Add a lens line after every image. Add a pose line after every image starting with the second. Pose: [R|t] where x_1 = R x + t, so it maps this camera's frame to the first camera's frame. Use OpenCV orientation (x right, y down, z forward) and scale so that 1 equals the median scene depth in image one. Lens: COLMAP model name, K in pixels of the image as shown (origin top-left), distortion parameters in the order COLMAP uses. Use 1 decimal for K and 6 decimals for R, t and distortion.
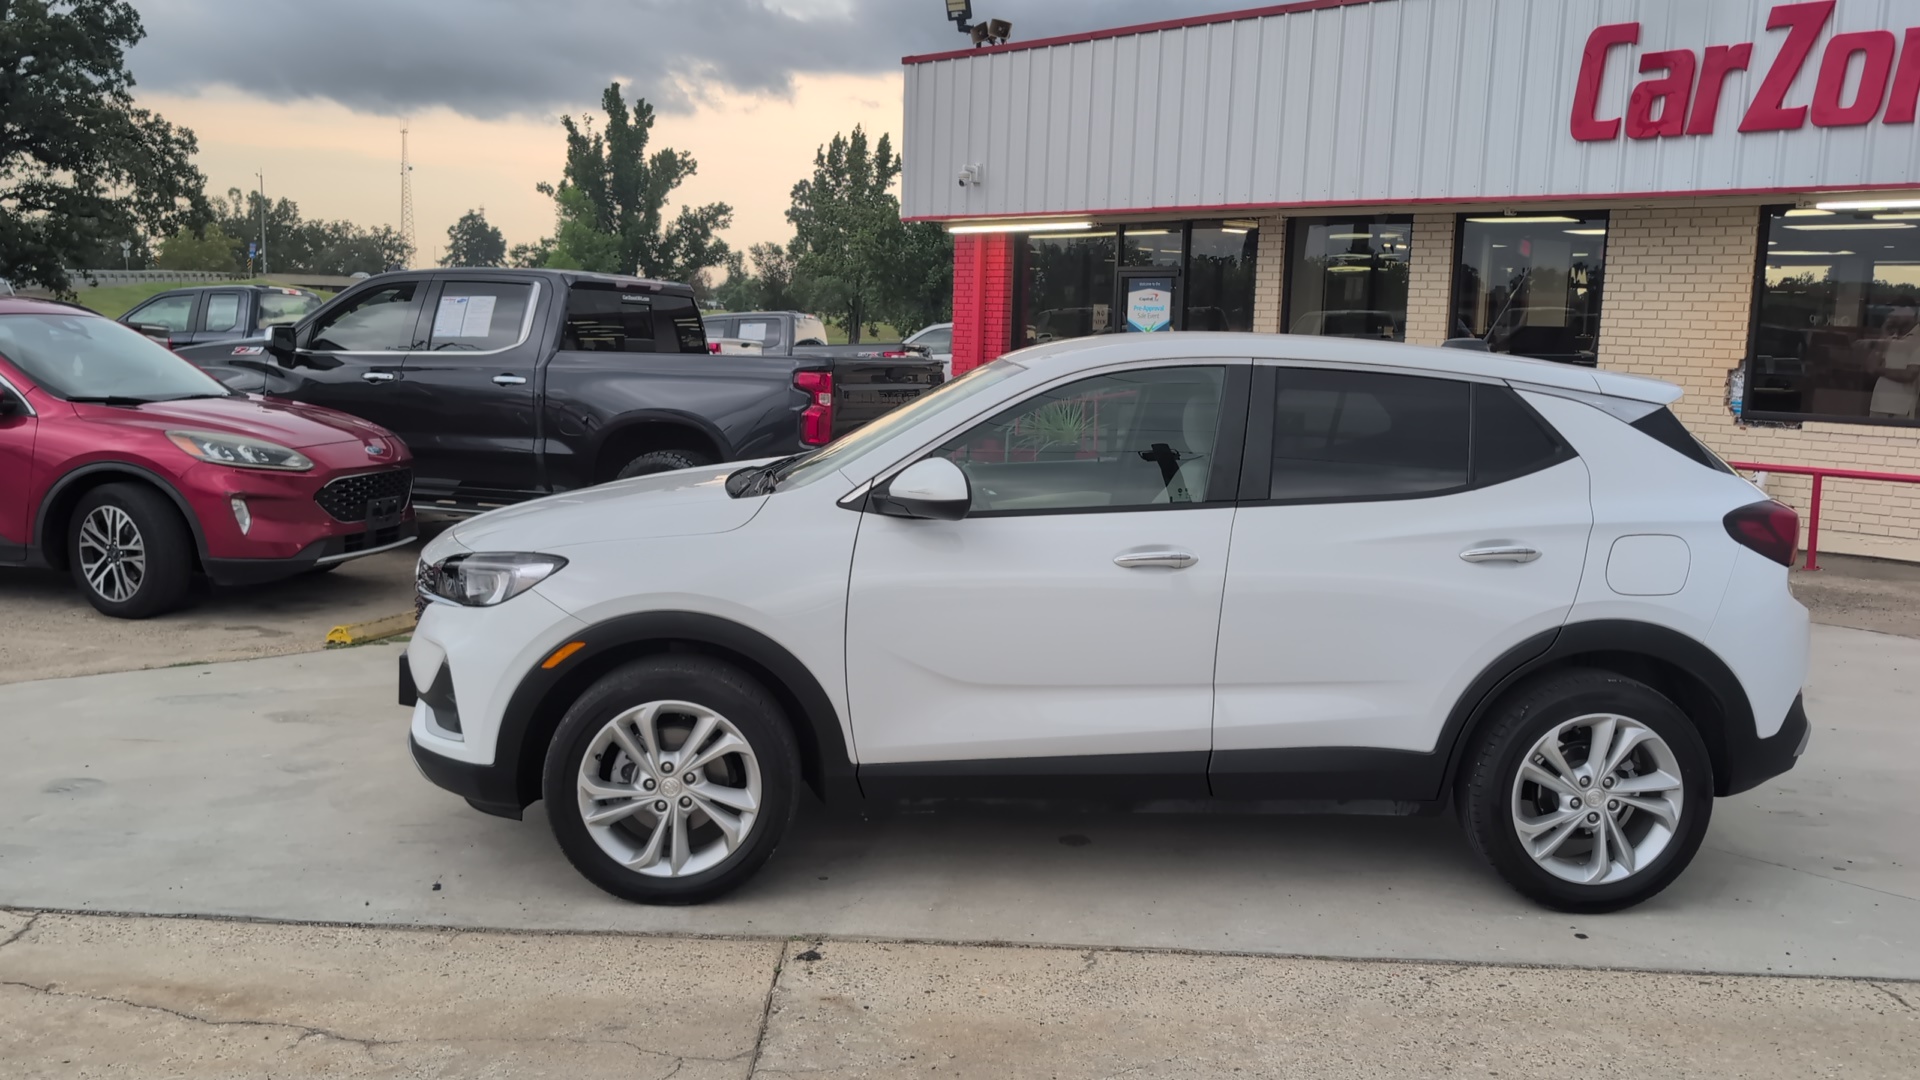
lens RADIAL K [[1613.2, 0, 973.1], [0, 1613.2, 532.3], [0, 0, 1]] dist [0.034900, -0.047212]
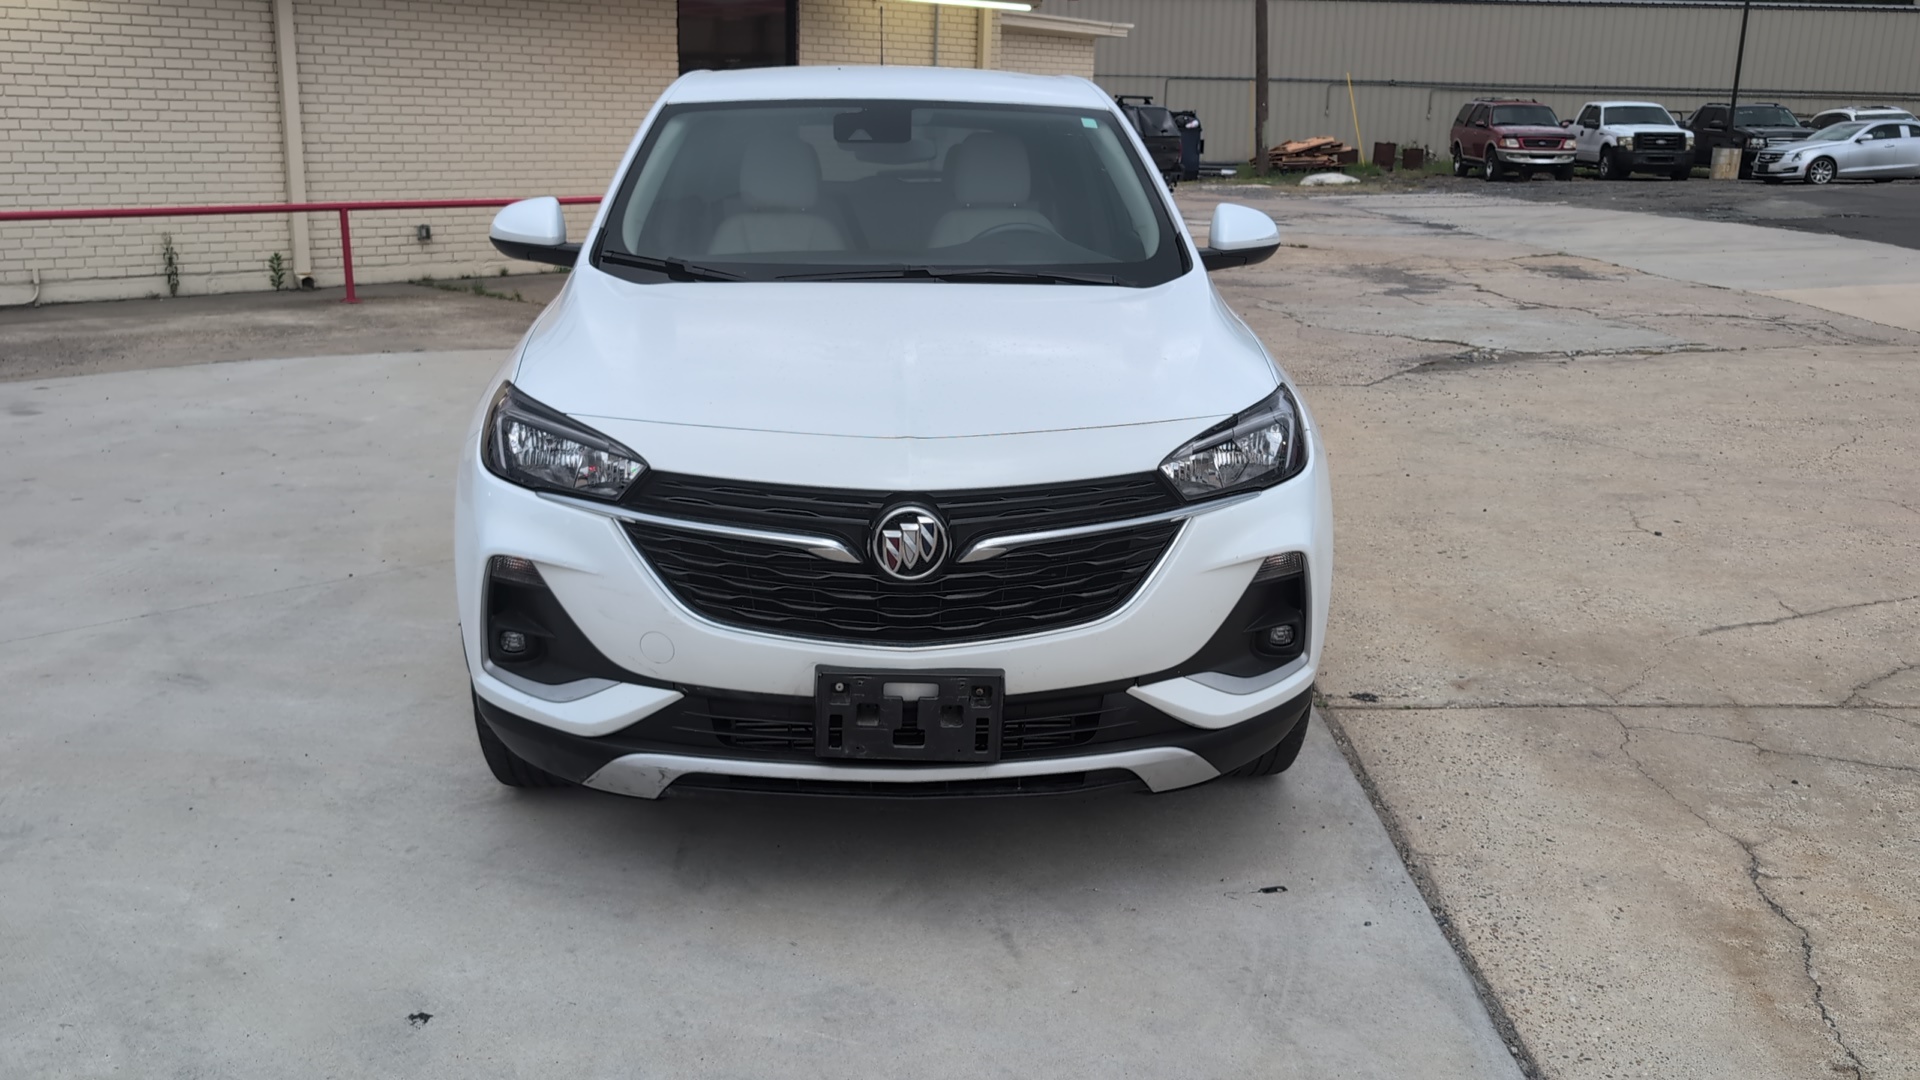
lens RADIAL K [[1613.2, 0, 968.7], [0, 1613.2, 537.5], [0, 0, 1]] dist [0.034900, -0.047212]
pose [[-0.004169, -0.281595, 0.959524, -0.991840], [0.112444, 0.953315, 0.280261, -0.143153], [-0.993649, 0.109061, 0.027689, 1.129630]]
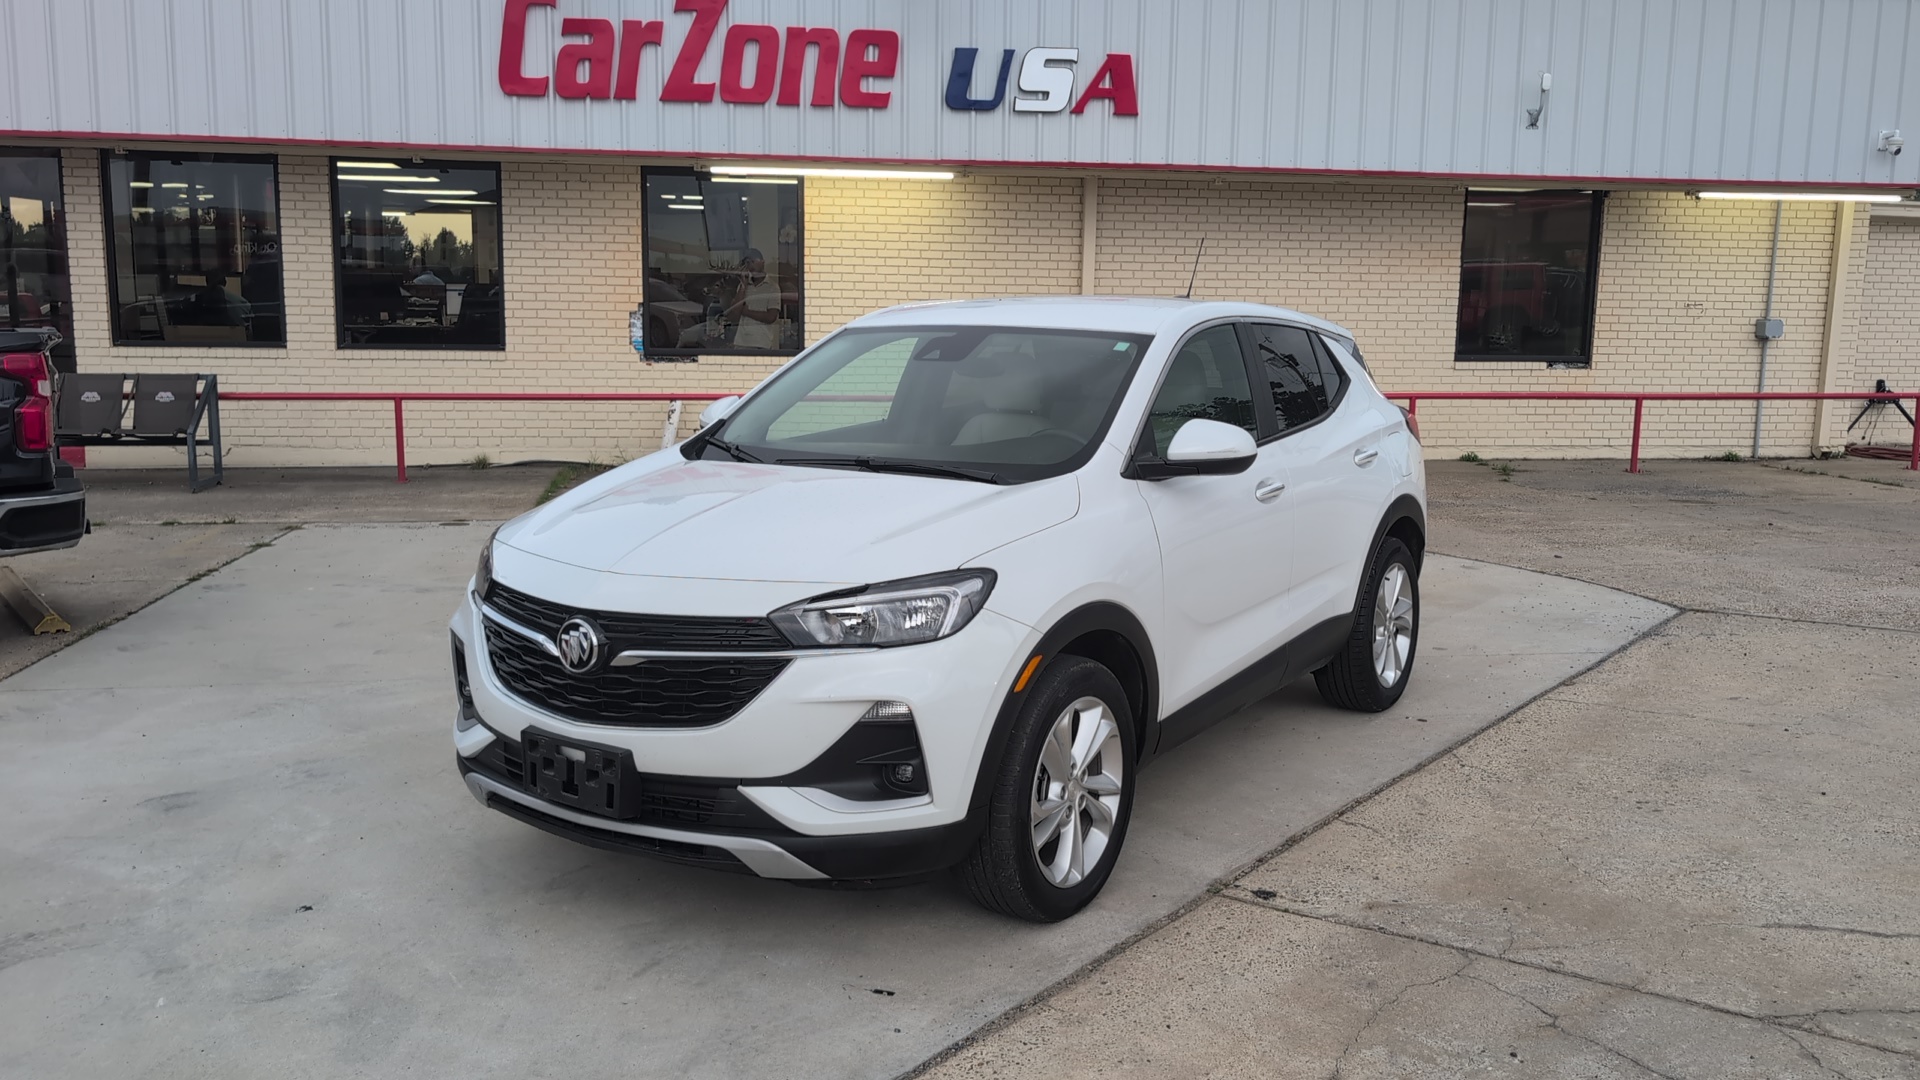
lens RADIAL K [[1613.2, 0, 964.1], [0, 1613.2, 533.6], [0, 0, 1]] dist [0.034900, -0.047212]
pose [[0.583884, -0.142103, 0.799303, -0.961422], [0.111872, 0.989252, 0.094151, -0.087828], [-0.804092, 0.034447, 0.593506, 0.484338]]
